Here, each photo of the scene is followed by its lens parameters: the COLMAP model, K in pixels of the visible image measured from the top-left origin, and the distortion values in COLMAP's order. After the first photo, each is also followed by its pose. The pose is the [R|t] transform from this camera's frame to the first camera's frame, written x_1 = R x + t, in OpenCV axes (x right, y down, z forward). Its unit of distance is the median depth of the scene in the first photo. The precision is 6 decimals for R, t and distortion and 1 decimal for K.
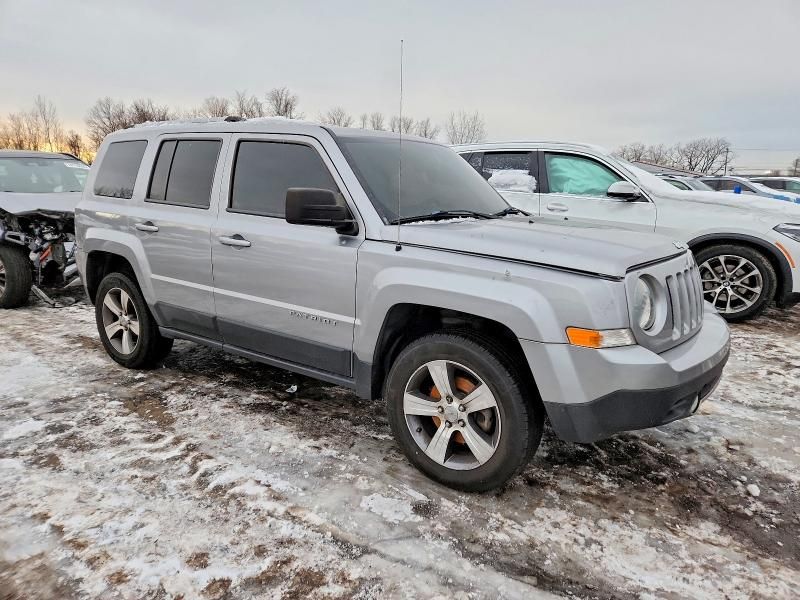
lens RADIAL K [[545.9, 0, 404.5], [0, 545.9, 298.9], [0, 0, 1]] dist [0.018326, -0.014206]
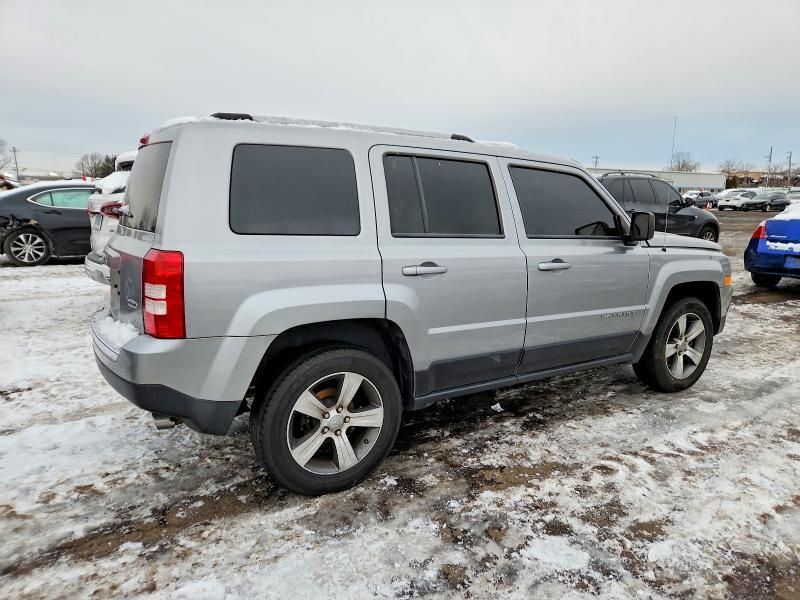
lens RADIAL K [[545.9, 0, 405.6], [0, 545.9, 294.9], [0, 0, 1]] dist [0.018326, -0.014206]
pose [[0.399428, -0.169199, 0.901015, -1.313196], [0.180403, 0.978111, 0.103703, -0.201195], [-0.898839, 0.121124, 0.421209, 0.796826]]
